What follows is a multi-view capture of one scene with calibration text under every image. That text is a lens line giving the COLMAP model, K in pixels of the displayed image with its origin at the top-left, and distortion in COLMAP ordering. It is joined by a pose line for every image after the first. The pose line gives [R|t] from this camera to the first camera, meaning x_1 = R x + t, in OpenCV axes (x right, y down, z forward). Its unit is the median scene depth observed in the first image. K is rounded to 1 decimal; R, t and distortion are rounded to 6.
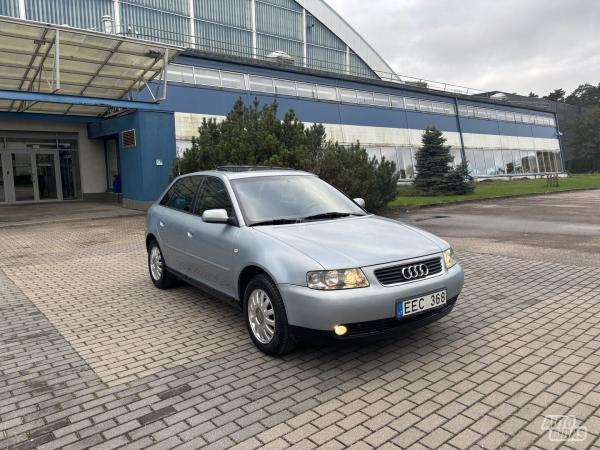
lens RADIAL K [[449.5, 0, 298.5], [0, 449.5, 231.4], [0, 0, 1]] dist [0.016260, -0.002295]
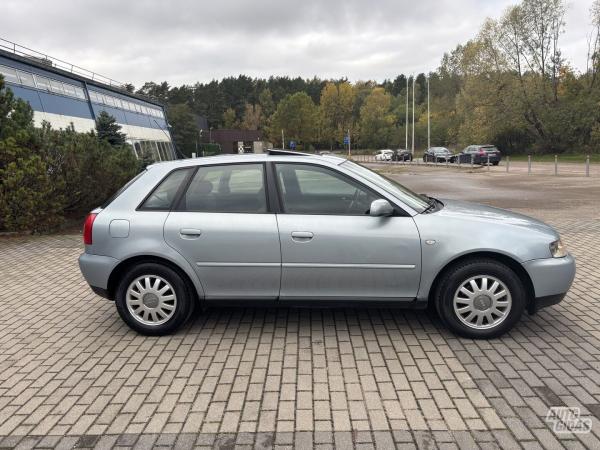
lens RADIAL K [[449.5, 0, 299.0], [0, 449.5, 225.2], [0, 0, 1]] dist [0.016260, -0.002295]
pose [[0.649614, -0.122971, 0.750253, -1.086648], [0.115853, 0.991319, 0.062171, -0.086869], [-0.751385, 0.046532, 0.658221, 0.667688]]
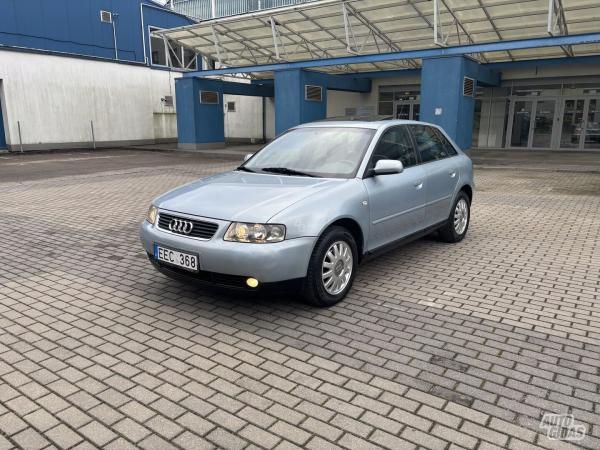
lens RADIAL K [[449.5, 0, 299.1], [0, 449.5, 221.2], [0, 0, 1]] dist [0.016260, -0.002295]
pose [[0.273785, 0.226587, -0.934719, 1.232124], [-0.136680, 0.971156, 0.195386, -0.151326], [0.952030, 0.074264, 0.296858, 0.917267]]
